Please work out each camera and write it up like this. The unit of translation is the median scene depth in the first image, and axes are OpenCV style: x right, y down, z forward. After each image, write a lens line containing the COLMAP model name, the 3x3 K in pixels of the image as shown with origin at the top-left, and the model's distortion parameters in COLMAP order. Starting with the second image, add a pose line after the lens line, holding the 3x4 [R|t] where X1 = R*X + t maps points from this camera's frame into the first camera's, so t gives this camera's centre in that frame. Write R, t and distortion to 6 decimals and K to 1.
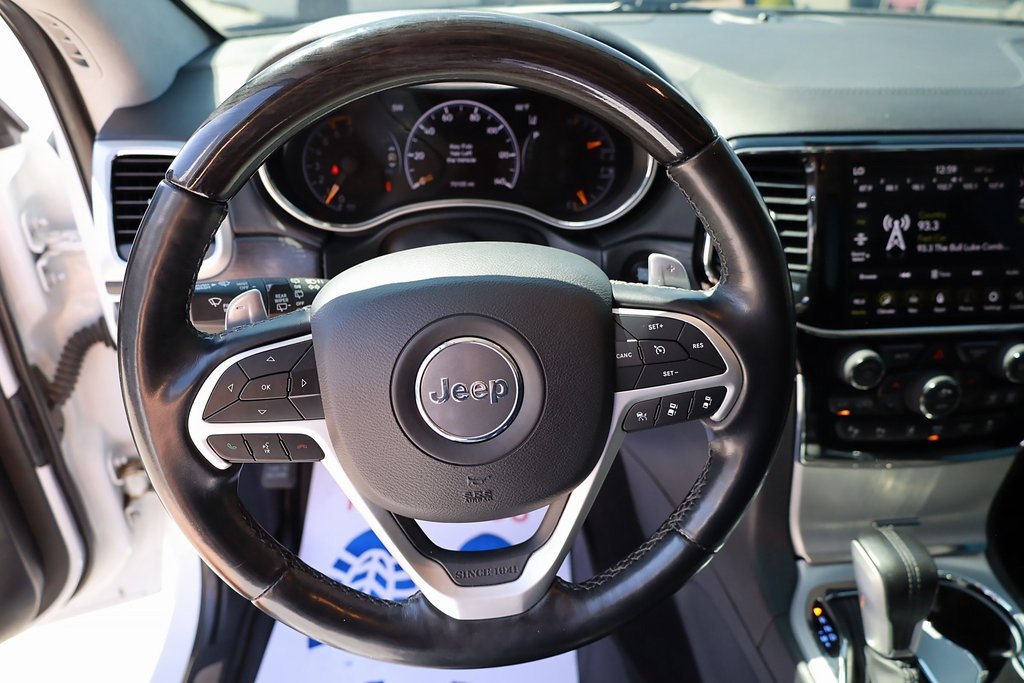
lens RADIAL K [[694.0, 0, 512.0], [0, 694.0, 341.5], [0, 0, 1]] dist [-0.002621, -0.001939]
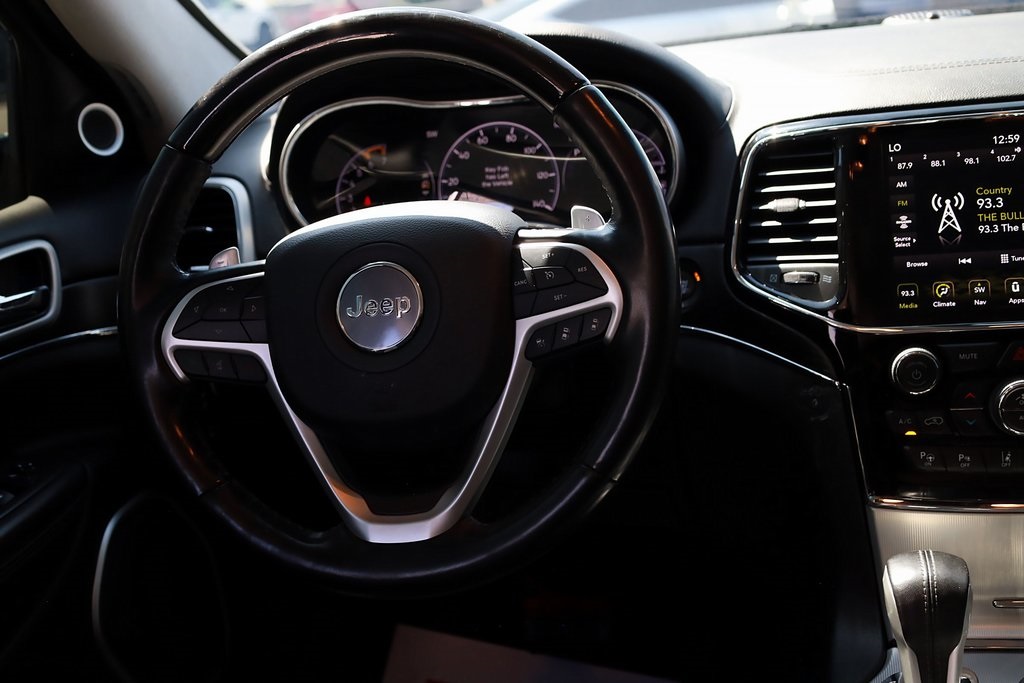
lens RADIAL K [[1487.8, 0, 512.0], [0, 1487.8, 341.5], [0, 0, 1]] dist [-0.004227, 0.035748]
pose [[0.942429, -0.036364, -0.332422, 0.642596], [-0.063909, 0.956162, -0.285779, 0.540789], [0.328241, 0.290571, 0.898791, -0.754852]]
